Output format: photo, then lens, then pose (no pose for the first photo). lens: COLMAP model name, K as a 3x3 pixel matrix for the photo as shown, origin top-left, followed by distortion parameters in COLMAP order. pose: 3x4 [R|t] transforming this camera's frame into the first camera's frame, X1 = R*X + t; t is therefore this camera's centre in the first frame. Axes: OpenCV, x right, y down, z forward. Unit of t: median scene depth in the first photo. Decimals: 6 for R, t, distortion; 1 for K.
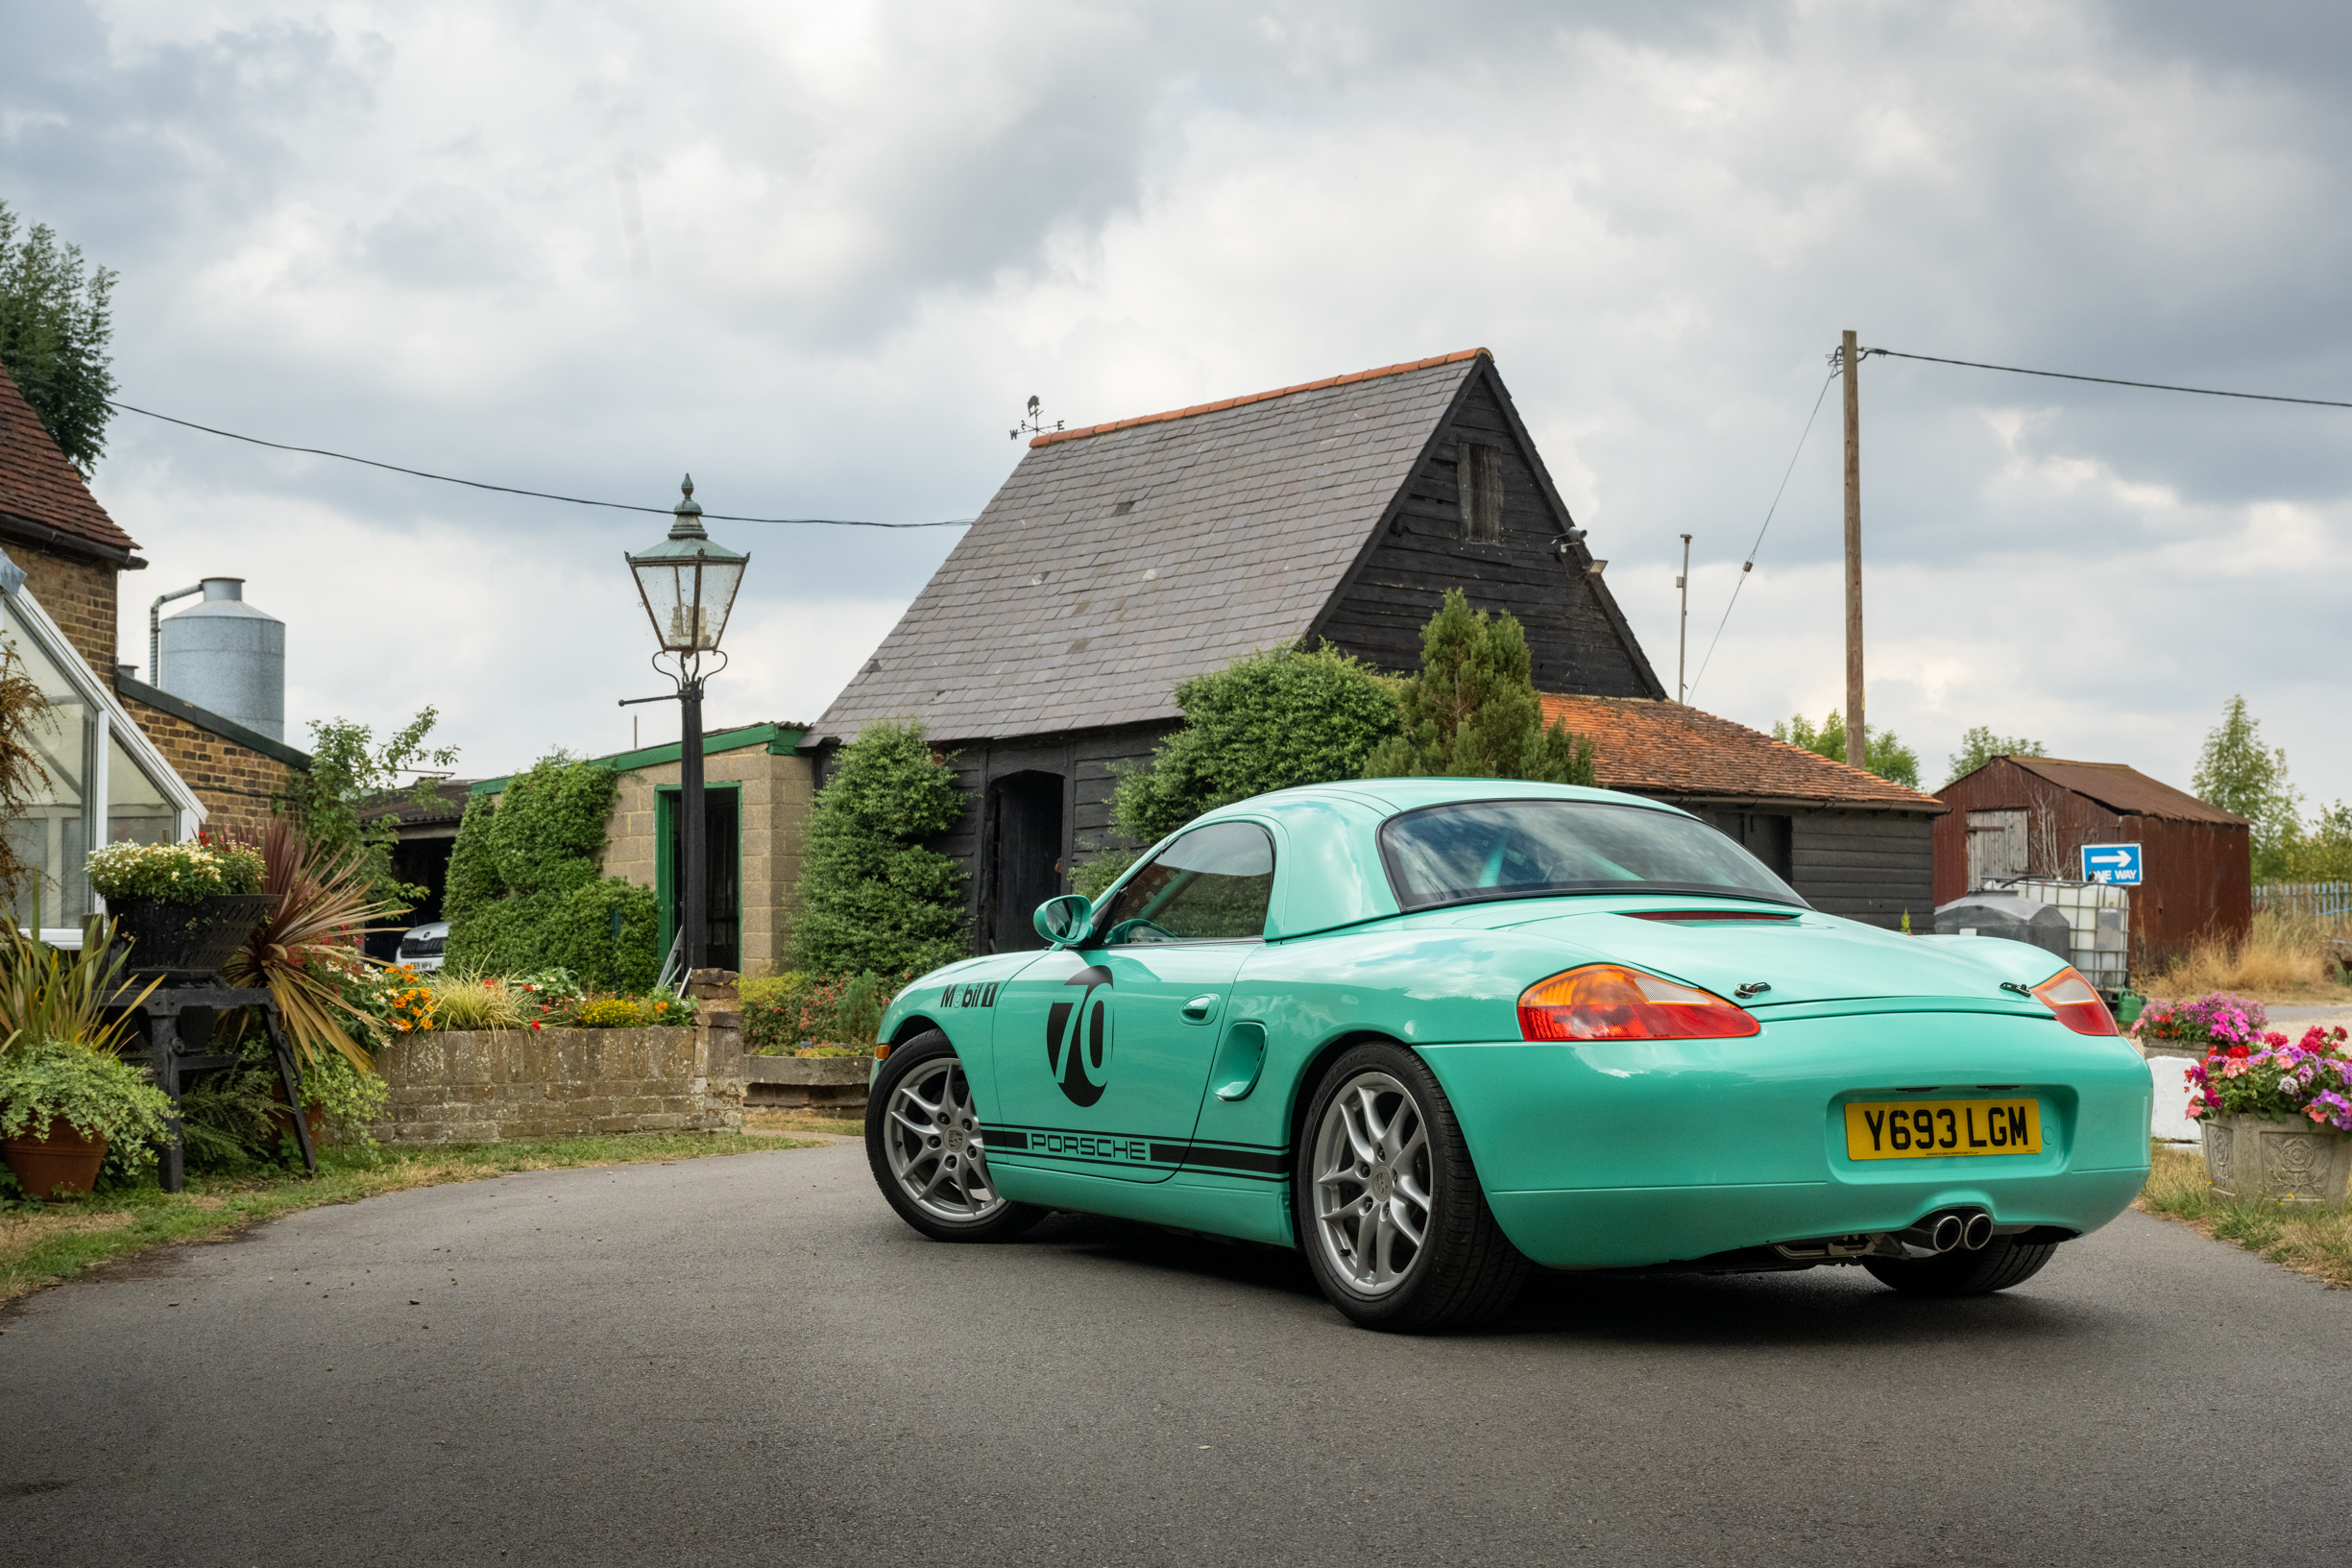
lens RADIAL K [[2963.0, 0, 1105.1], [0, 2963.0, 746.7], [0, 0, 1]] dist [-0.000244, -0.006847]
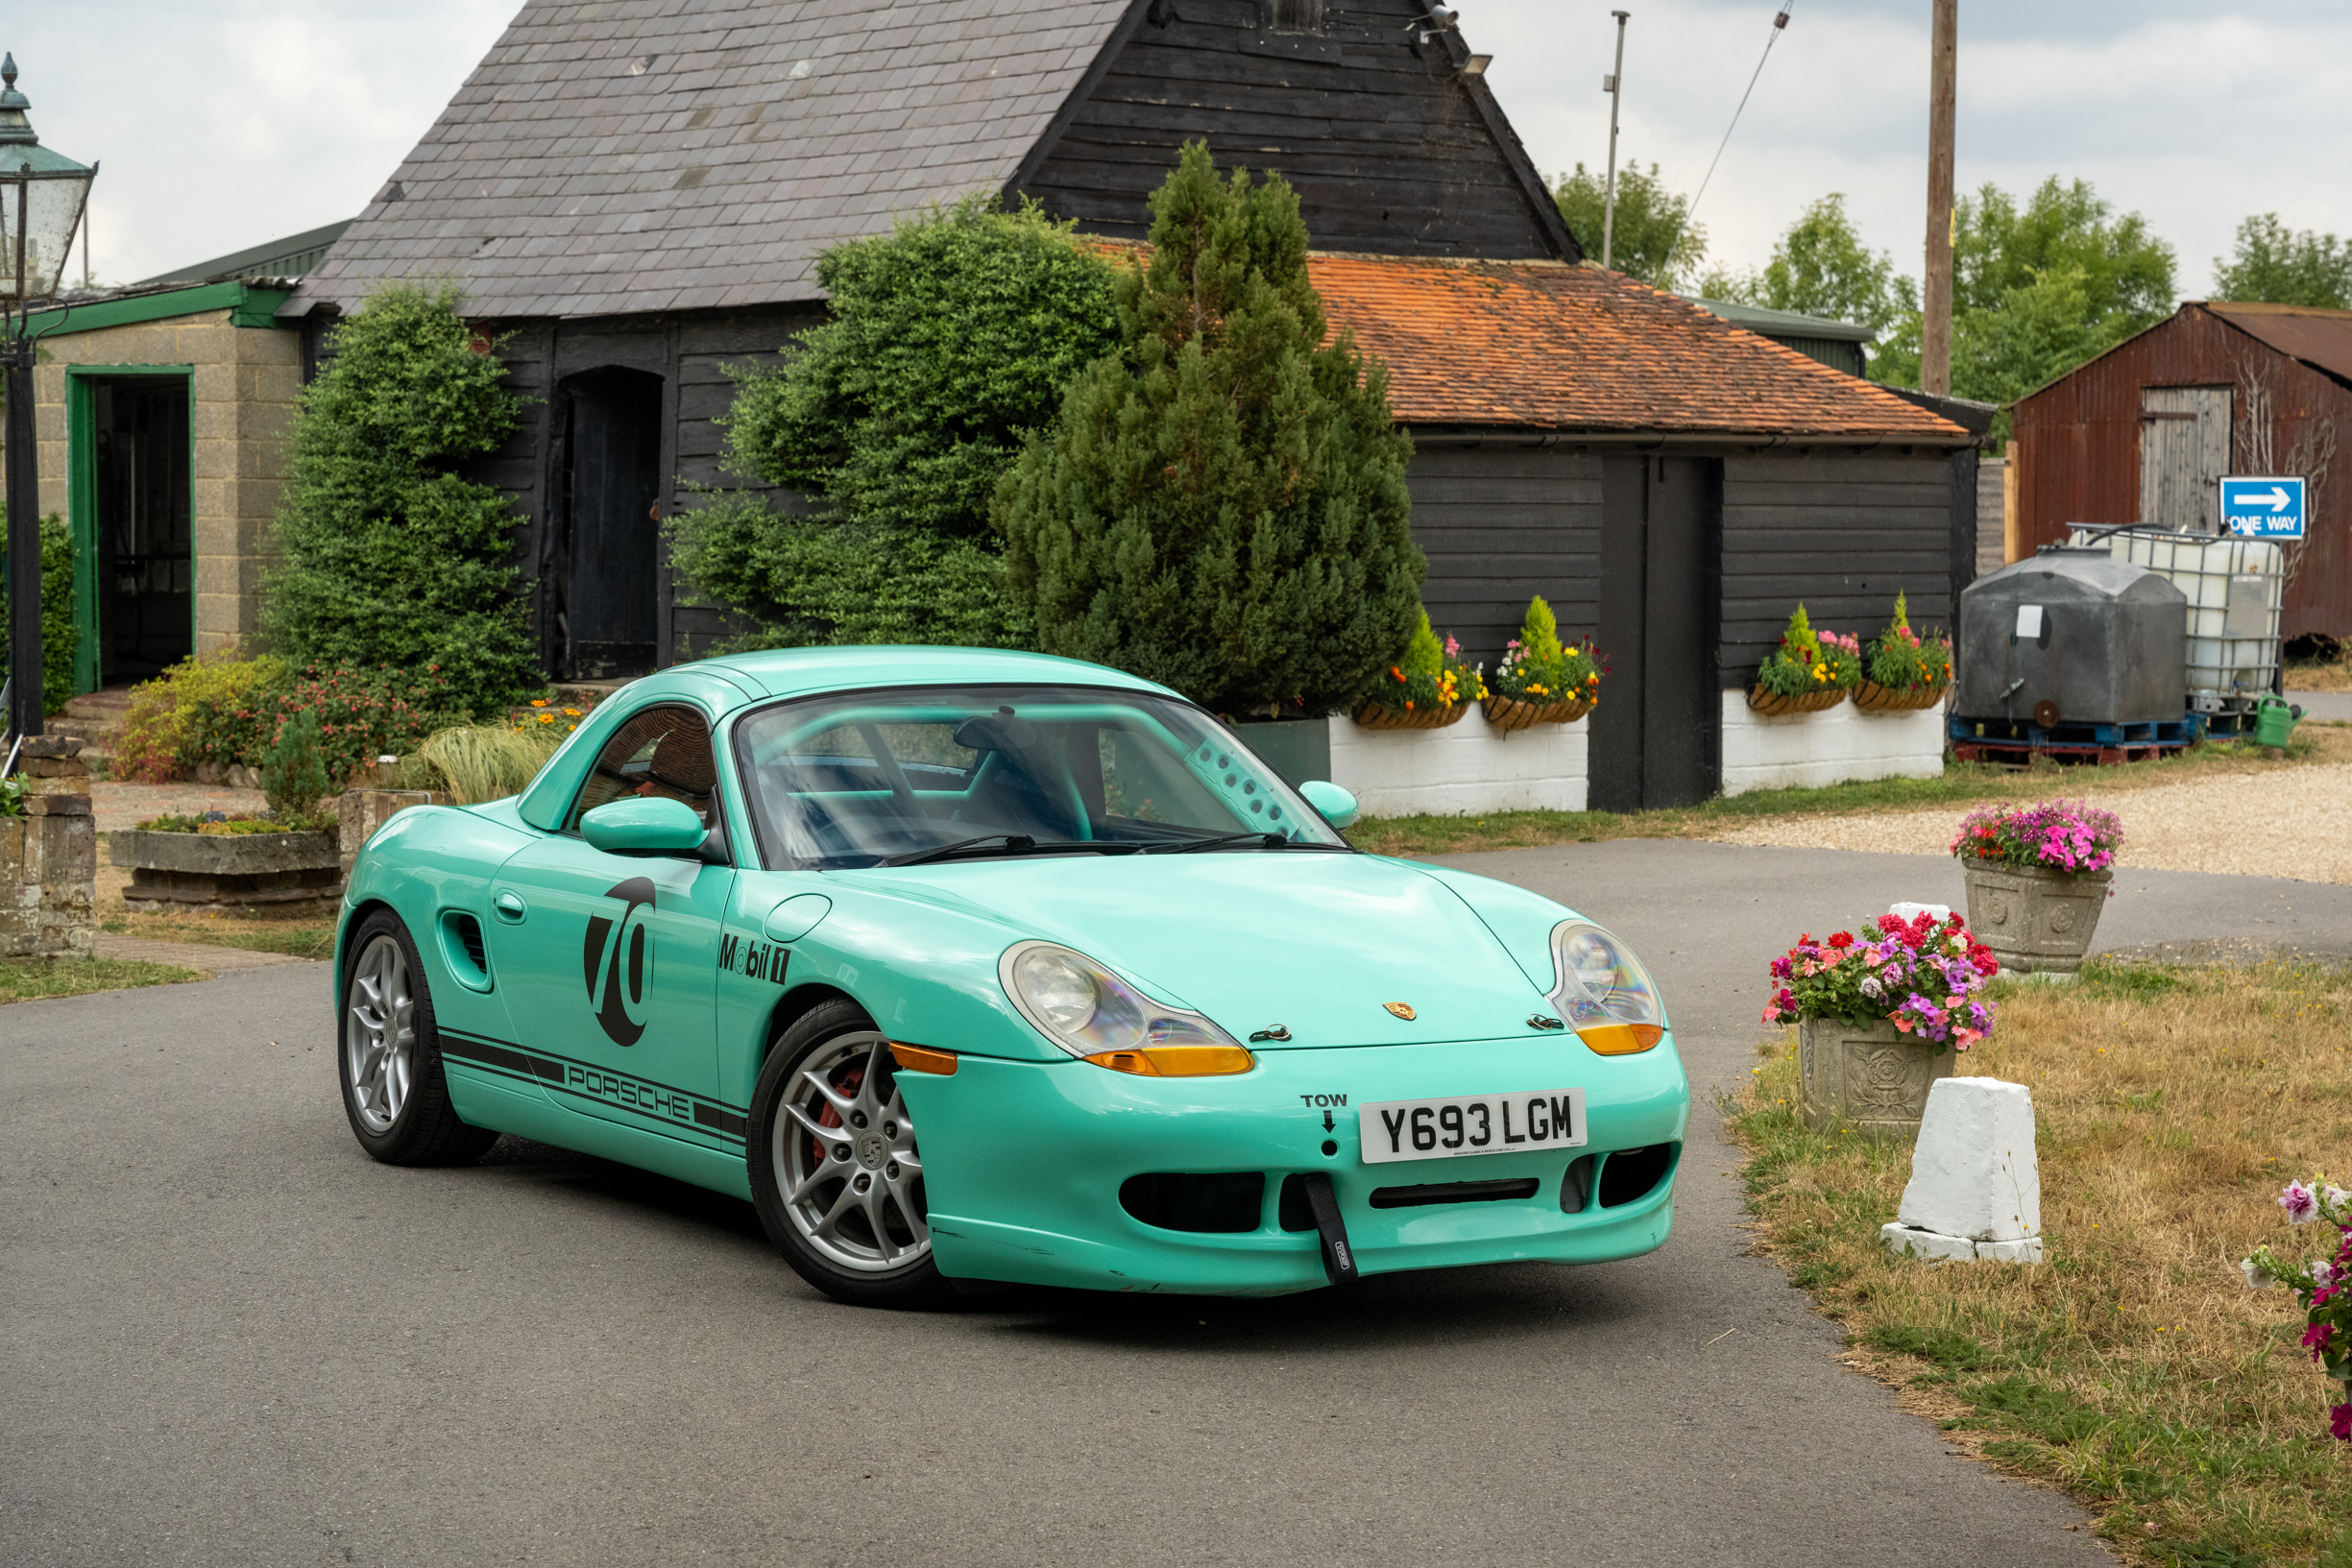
lens RADIAL K [[5028.6, 0, 1083.2], [0, 5028.6, 726.4], [0, 0, 1]] dist [-0.027259, 0.280368]
pose [[0.999686, 0.010202, 0.022890, 0.054633], [-0.012776, 0.993252, 0.115274, -0.042863], [-0.021559, -0.115531, 0.993070, -0.138340]]
